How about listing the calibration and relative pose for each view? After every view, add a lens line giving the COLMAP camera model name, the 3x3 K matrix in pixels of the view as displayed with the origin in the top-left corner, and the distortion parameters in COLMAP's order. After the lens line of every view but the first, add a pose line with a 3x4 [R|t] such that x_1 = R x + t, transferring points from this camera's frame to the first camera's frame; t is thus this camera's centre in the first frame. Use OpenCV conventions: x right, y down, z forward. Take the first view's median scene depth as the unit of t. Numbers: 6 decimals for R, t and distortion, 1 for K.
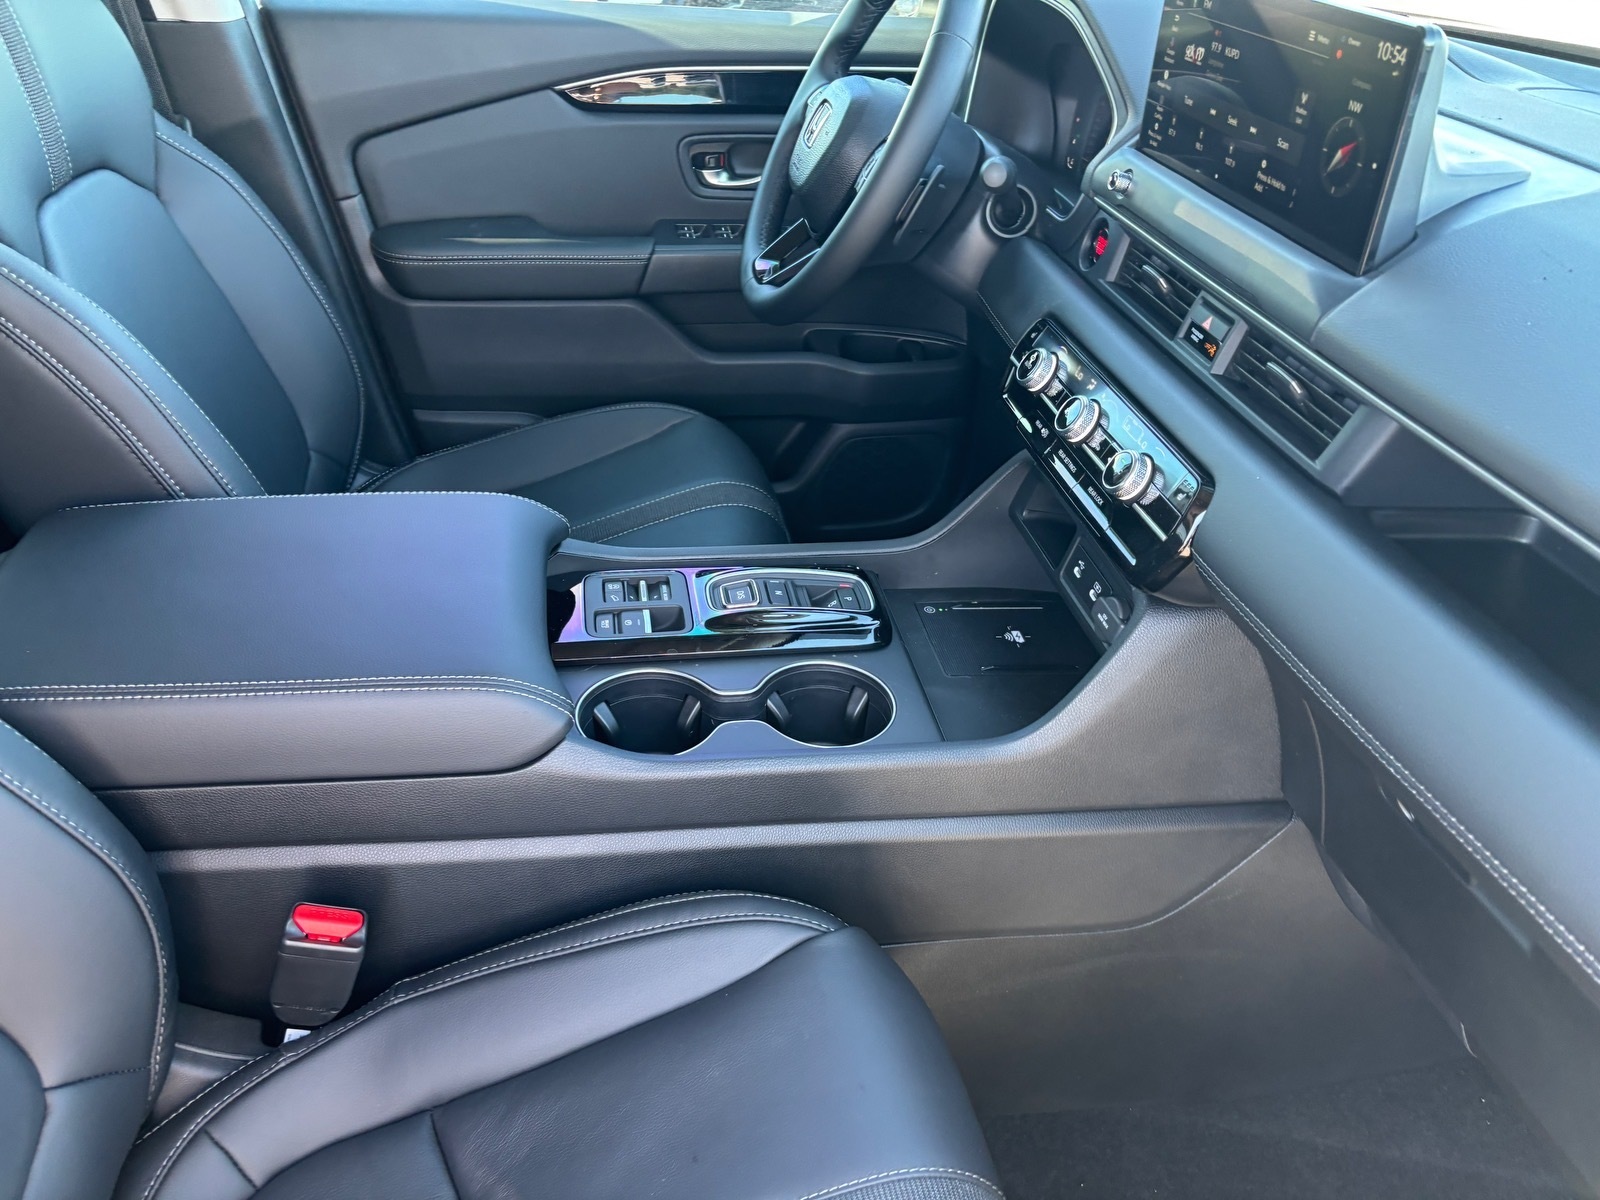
lens RADIAL K [[1208.7, 0, 782.0], [0, 1208.7, 611.2], [0, 0, 1]] dist [0.044174, -0.063226]
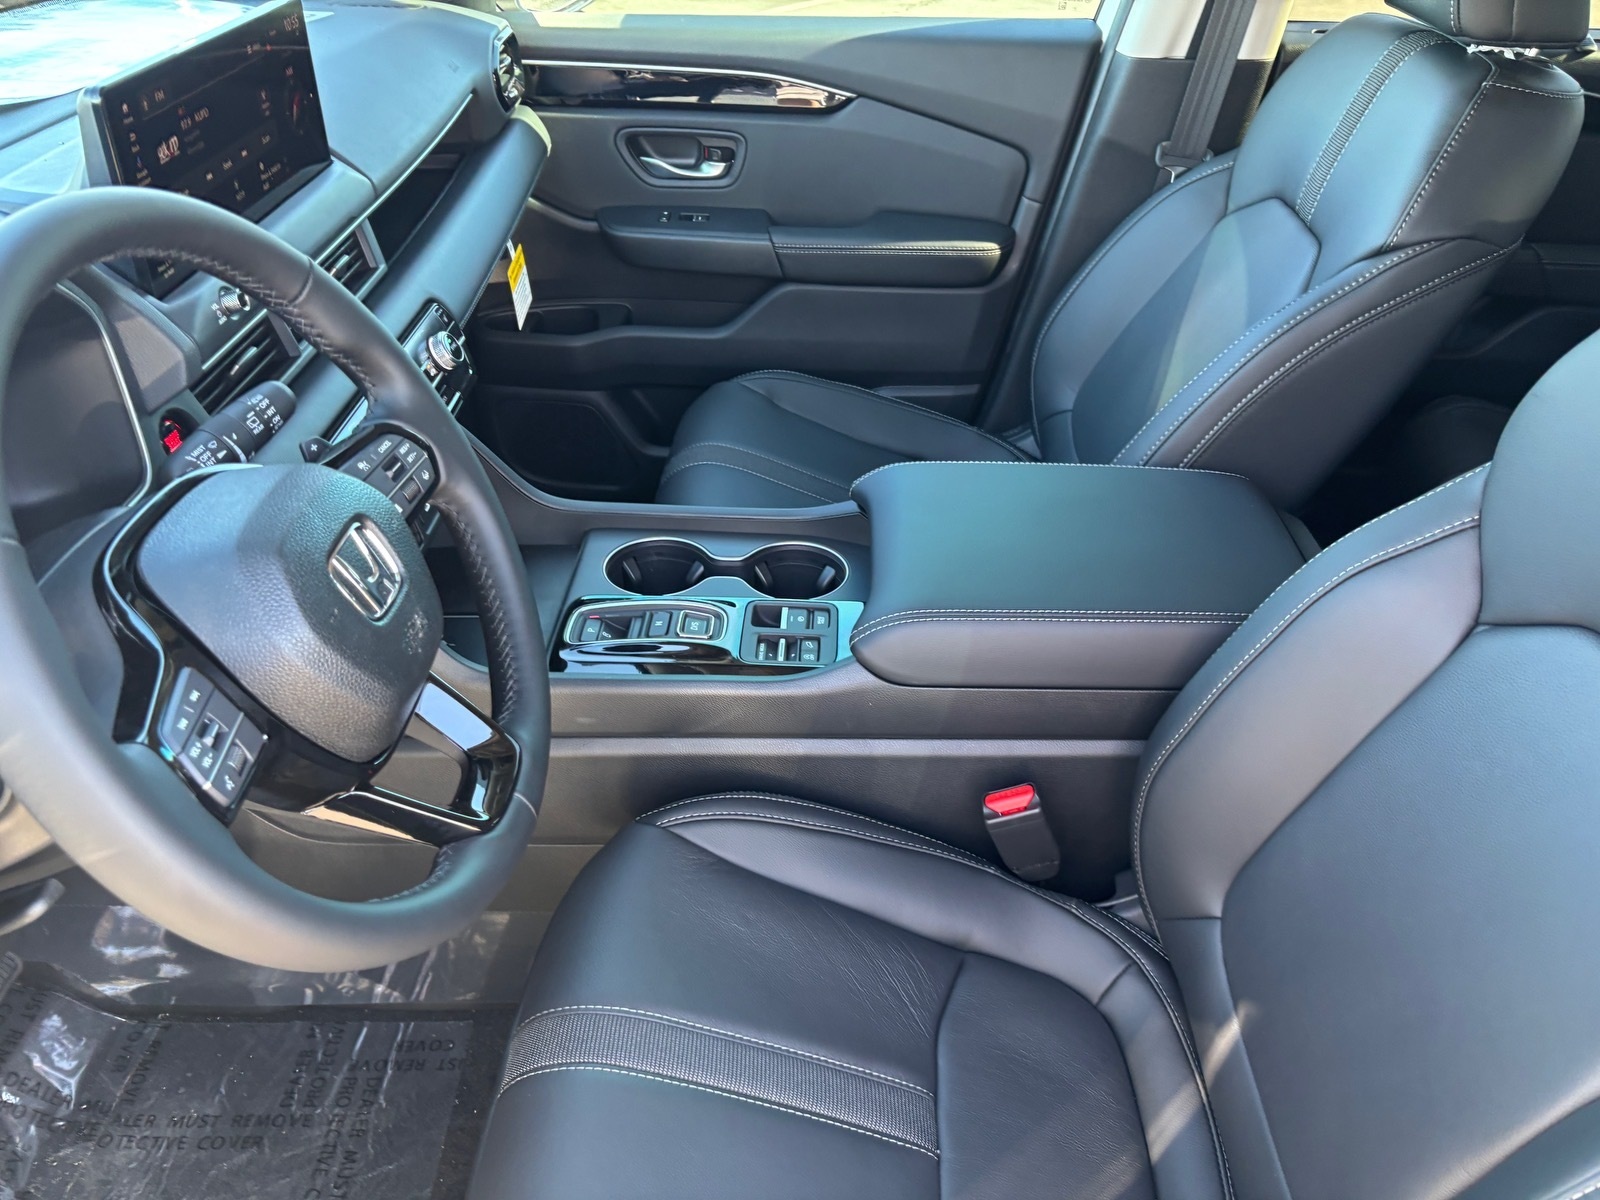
lens RADIAL K [[1211.0, 0, 798.3], [0, 1211.0, 577.1], [0, 0, 1]] dist [0.059757, -0.067501]
pose [[-0.980400, -0.146646, 0.131571, -0.267753], [0.065625, 0.386607, 0.919907, -1.053888], [-0.185767, 0.910511, -0.369406, 1.416371]]
